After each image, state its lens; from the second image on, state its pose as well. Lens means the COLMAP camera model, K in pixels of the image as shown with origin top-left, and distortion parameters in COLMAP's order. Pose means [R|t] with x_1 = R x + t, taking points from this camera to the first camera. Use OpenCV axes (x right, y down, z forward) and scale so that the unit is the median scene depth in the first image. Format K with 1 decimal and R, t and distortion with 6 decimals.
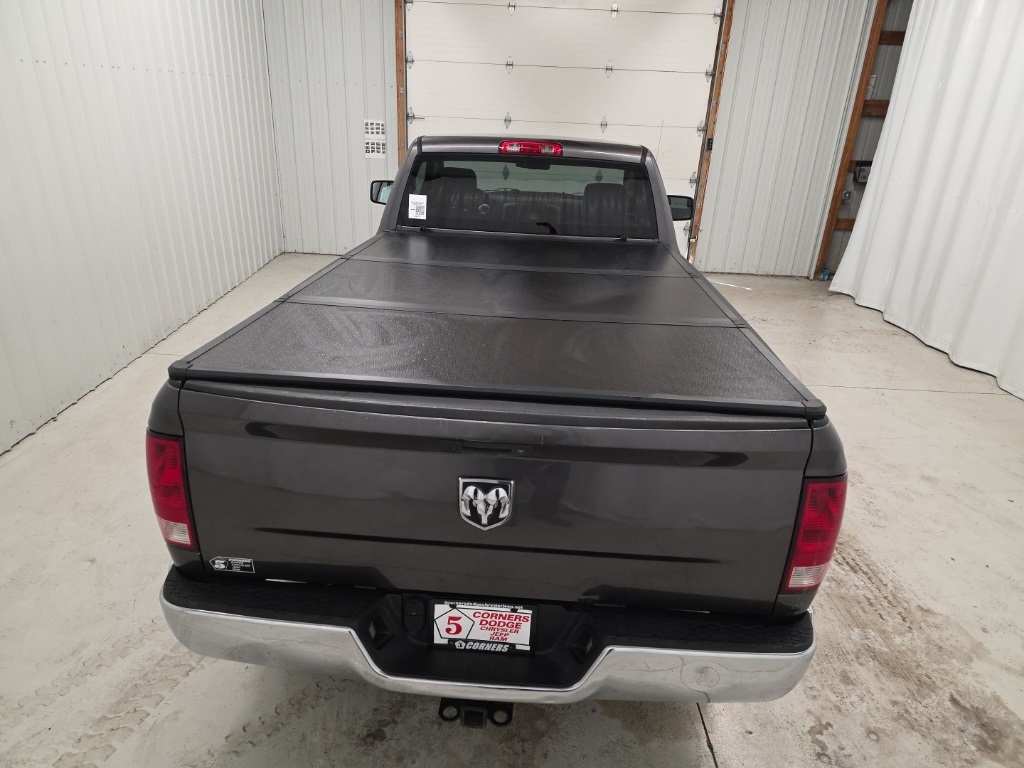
lens RADIAL K [[705.3, 0, 515.4], [0, 705.3, 381.7], [0, 0, 1]] dist [0.039217, -0.041610]
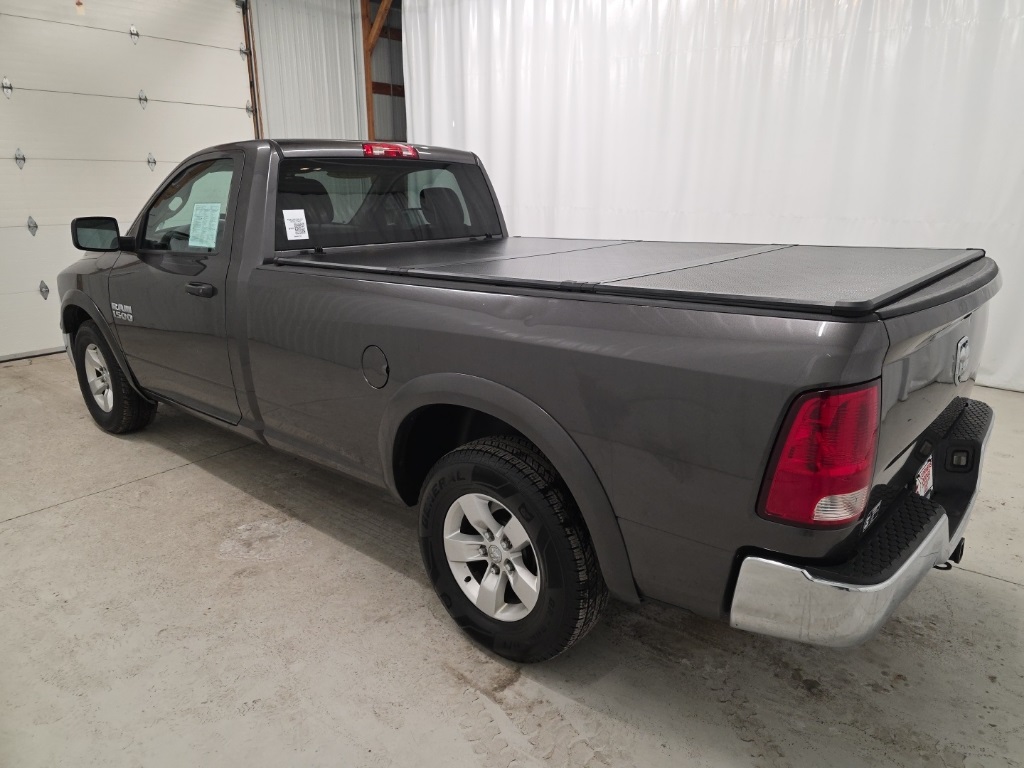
lens RADIAL K [[705.3, 0, 547.0], [0, 705.3, 362.5], [0, 0, 1]] dist [0.039217, -0.041610]
pose [[0.583667, -0.238702, 0.776115, -0.932875], [0.323448, 0.945057, 0.047418, -0.073274], [-0.744791, 0.223356, 0.628807, 0.490810]]
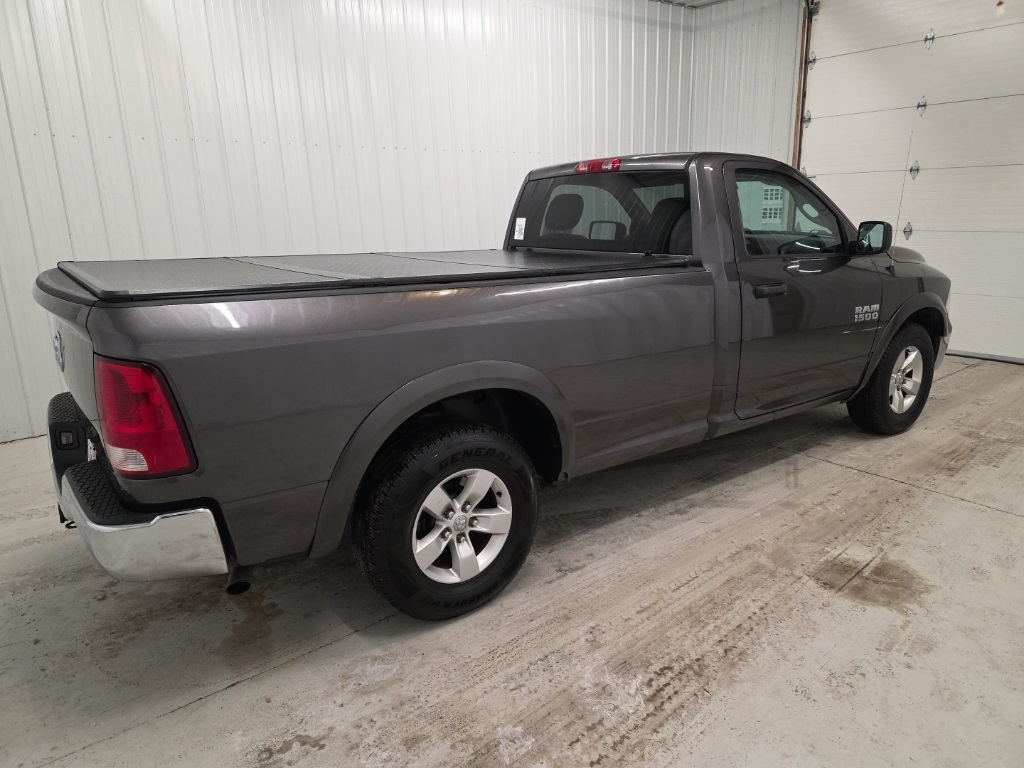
lens RADIAL K [[705.3, 0, 515.1], [0, 705.3, 385.4], [0, 0, 1]] dist [0.039217, -0.041610]
pose [[0.619697, 0.135464, -0.773062, 1.108929], [-0.244713, 0.969238, -0.026325, 0.030136], [0.745715, 0.205492, 0.633784, 0.515290]]
